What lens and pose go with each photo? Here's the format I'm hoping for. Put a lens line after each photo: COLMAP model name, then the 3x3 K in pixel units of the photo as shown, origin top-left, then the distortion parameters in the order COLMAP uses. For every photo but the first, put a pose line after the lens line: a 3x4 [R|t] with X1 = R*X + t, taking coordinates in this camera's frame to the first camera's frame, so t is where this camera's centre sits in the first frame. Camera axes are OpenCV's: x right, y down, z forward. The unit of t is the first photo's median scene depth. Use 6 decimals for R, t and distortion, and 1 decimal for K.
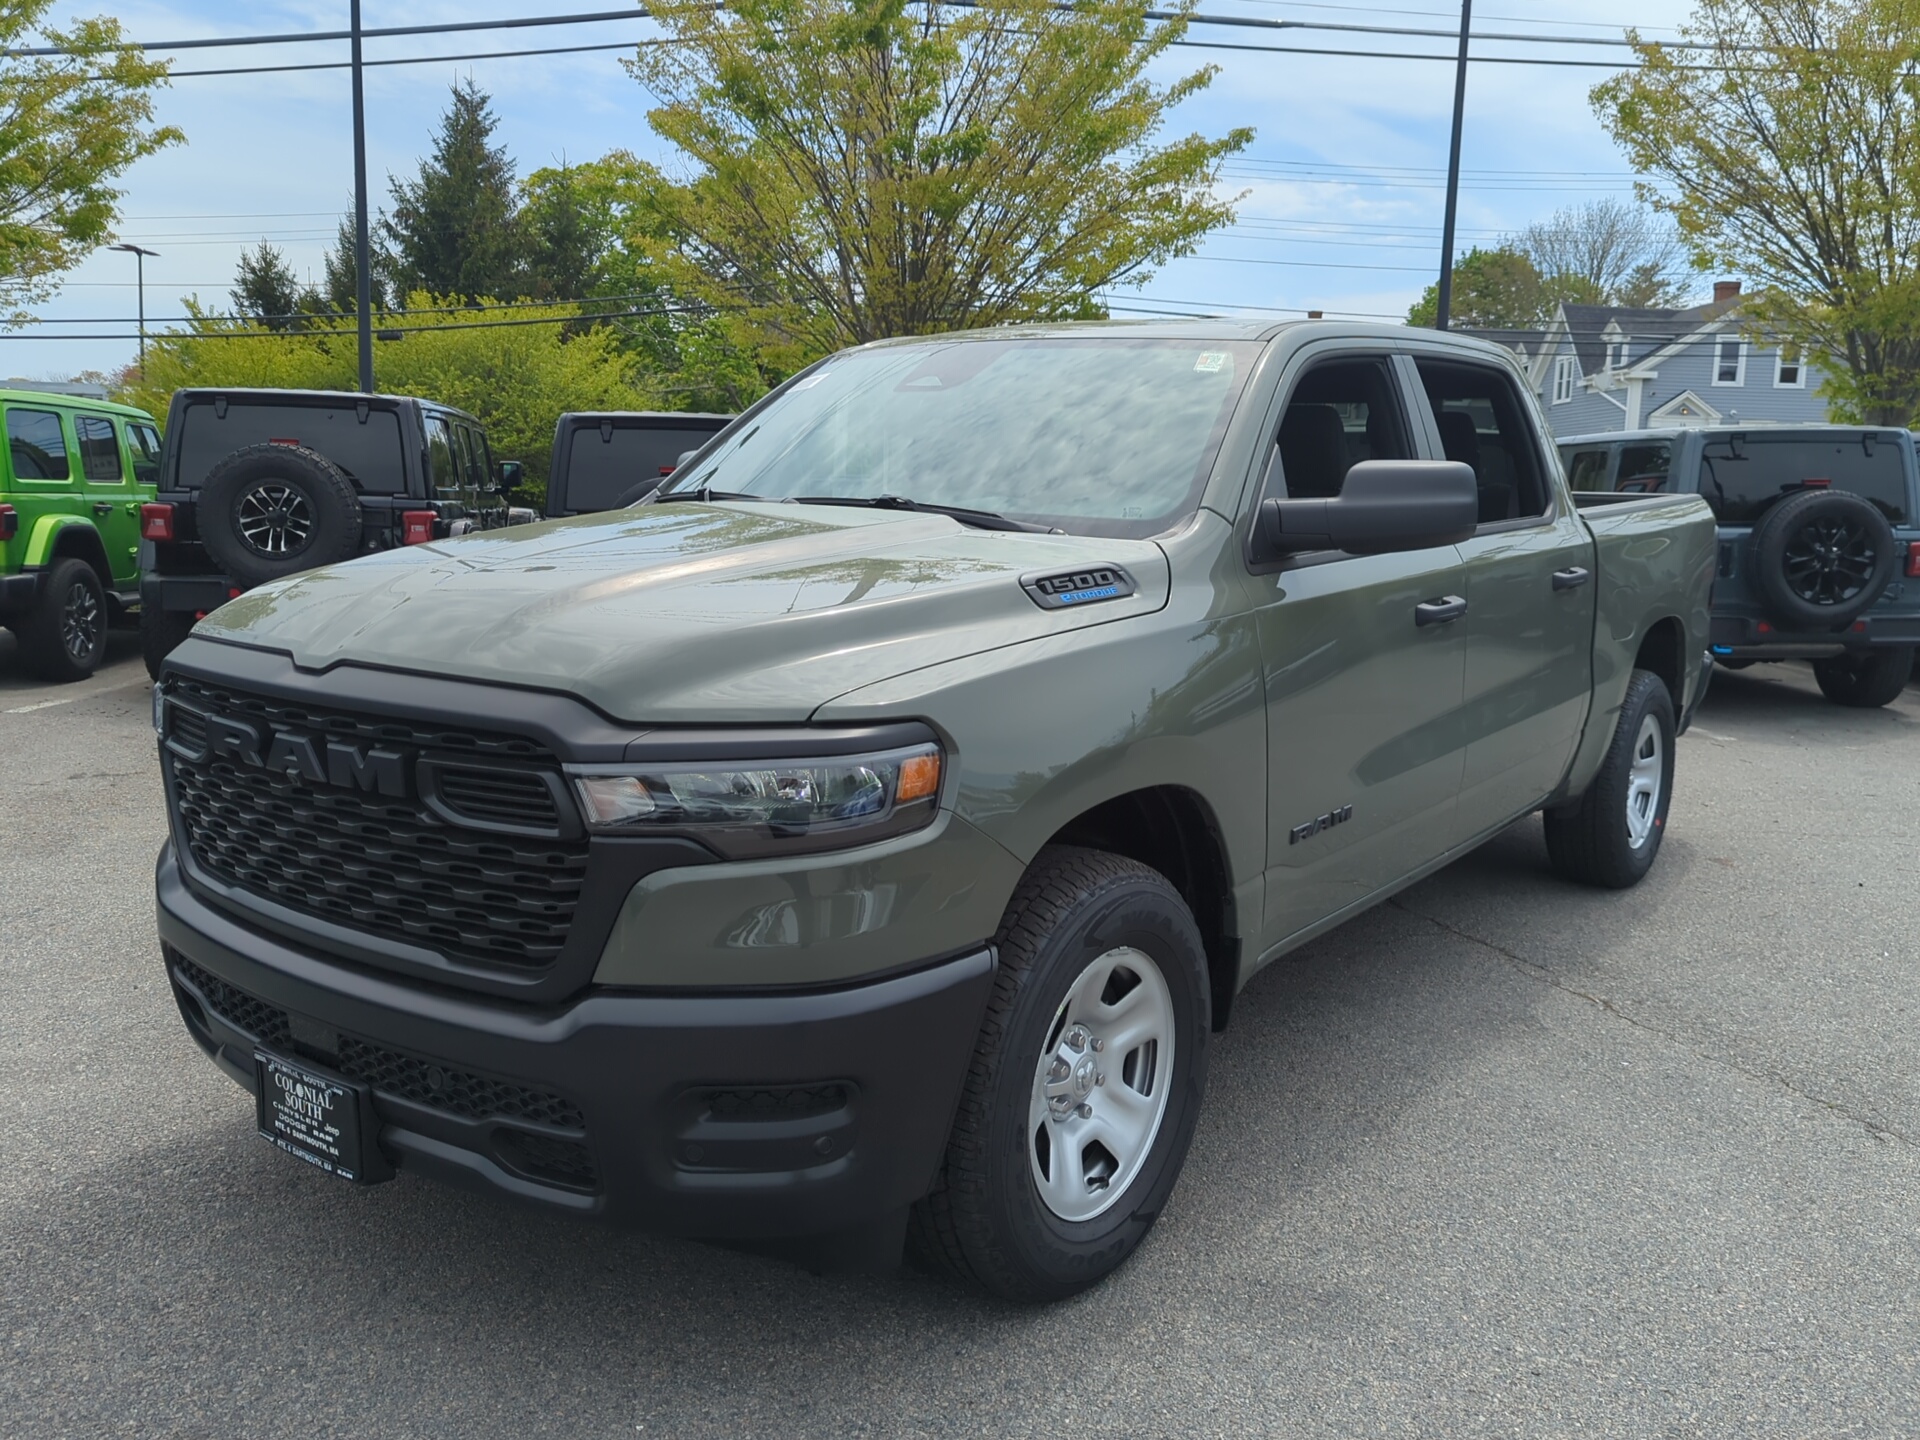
lens RADIAL K [[1551.2, 0, 984.6], [0, 1551.2, 735.9], [0, 0, 1]] dist [0.064691, -0.046491]
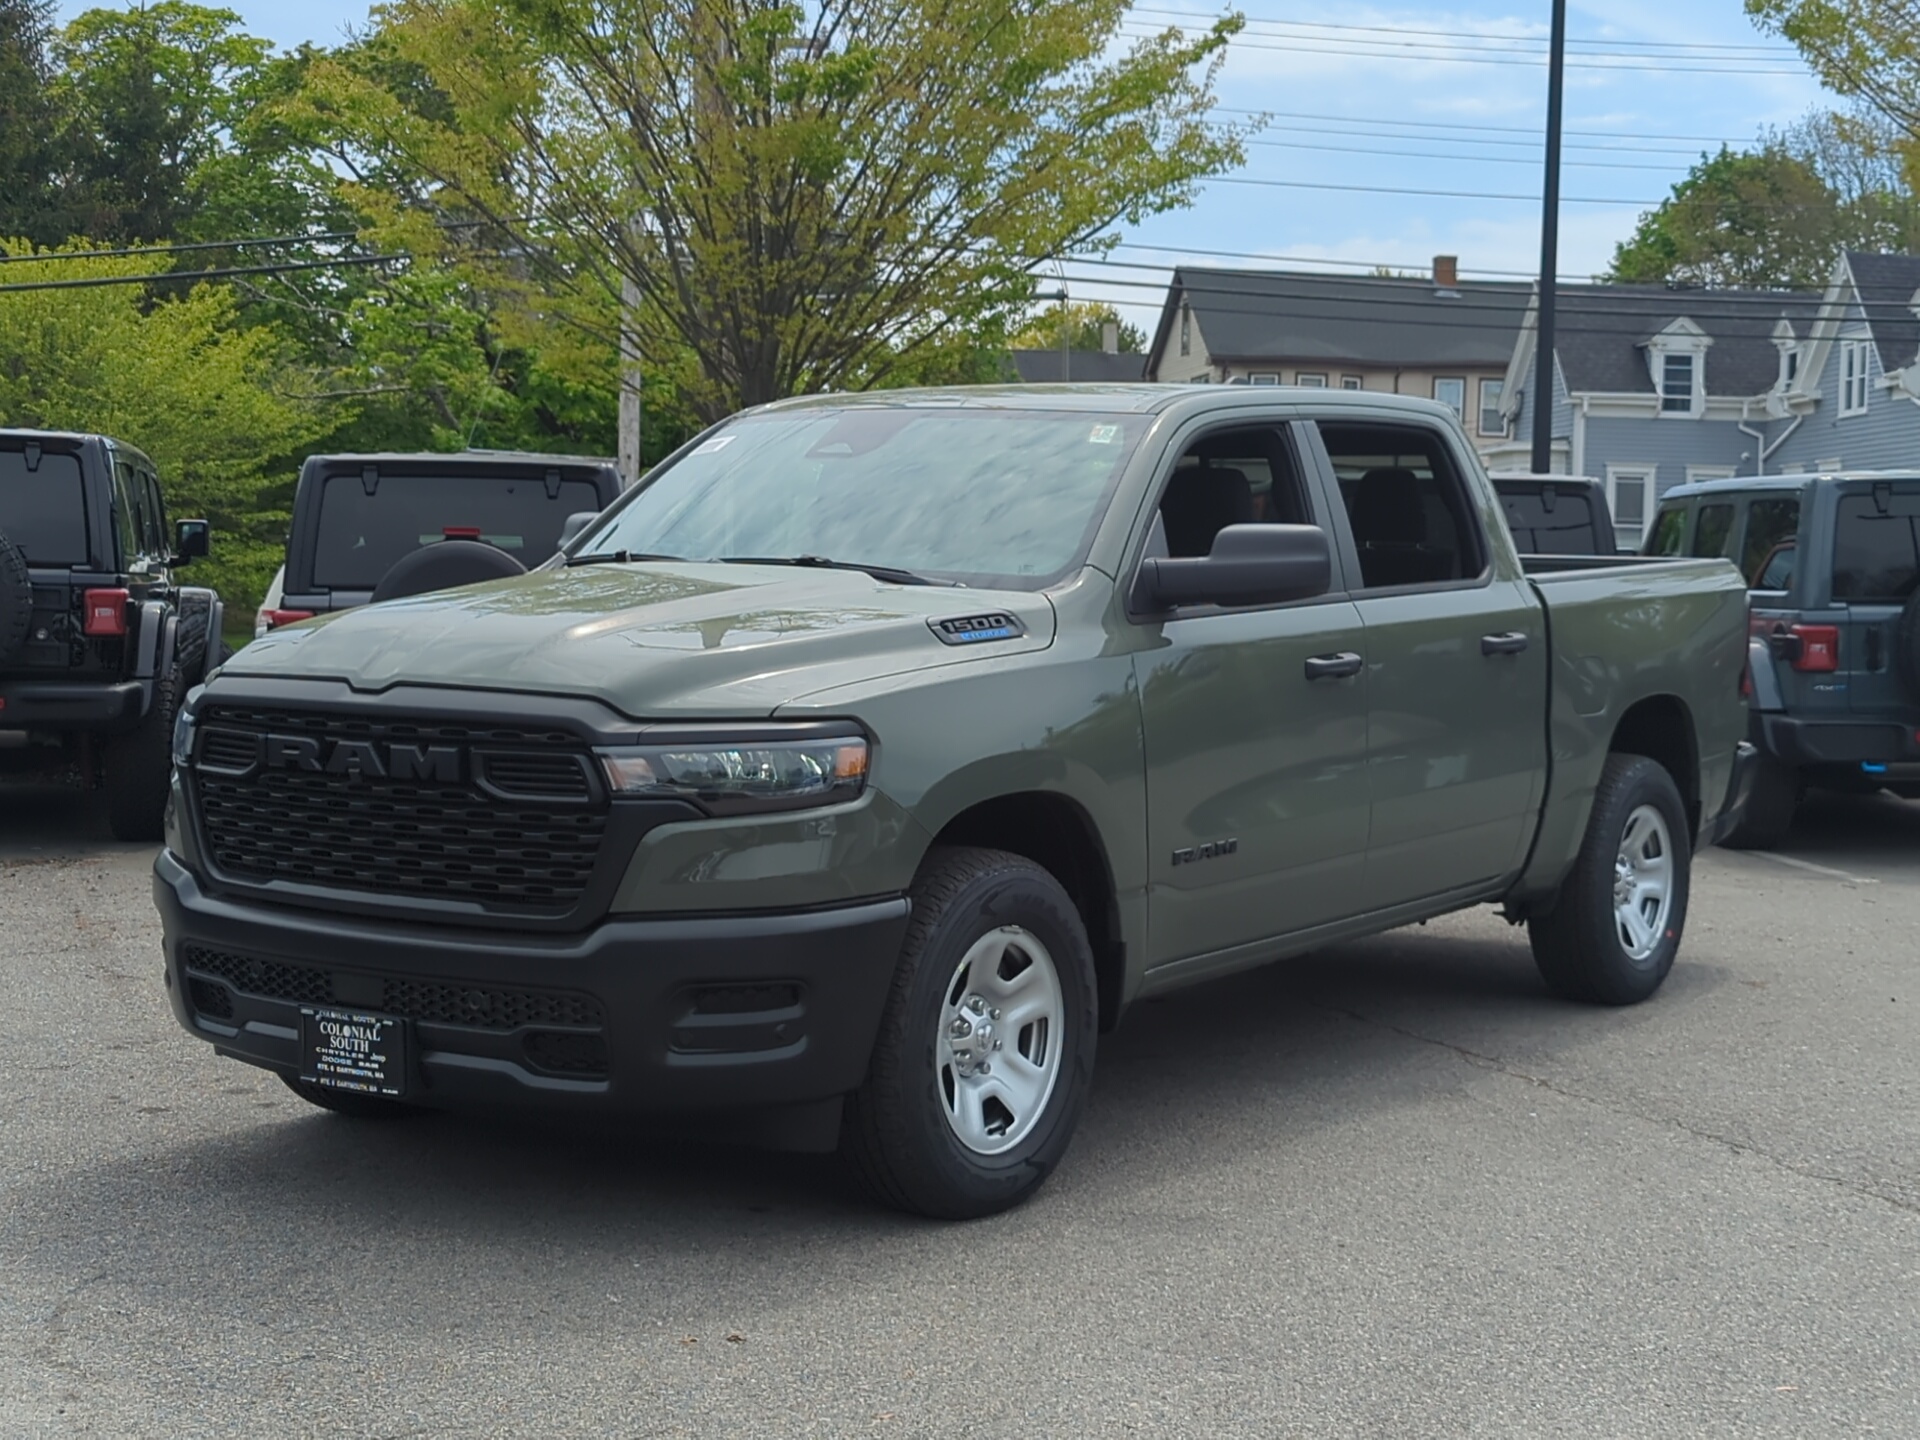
lens RADIAL K [[2916.7, 0, 968.6], [0, 2916.7, 727.3], [0, 0, 1]] dist [0.069603, 0.000000]
pose [[0.999423, -0.004473, 0.033666, -0.016603], [0.007842, 0.994894, -0.100617, 0.160943], [-0.033044, 0.100823, 0.994355, -0.961525]]
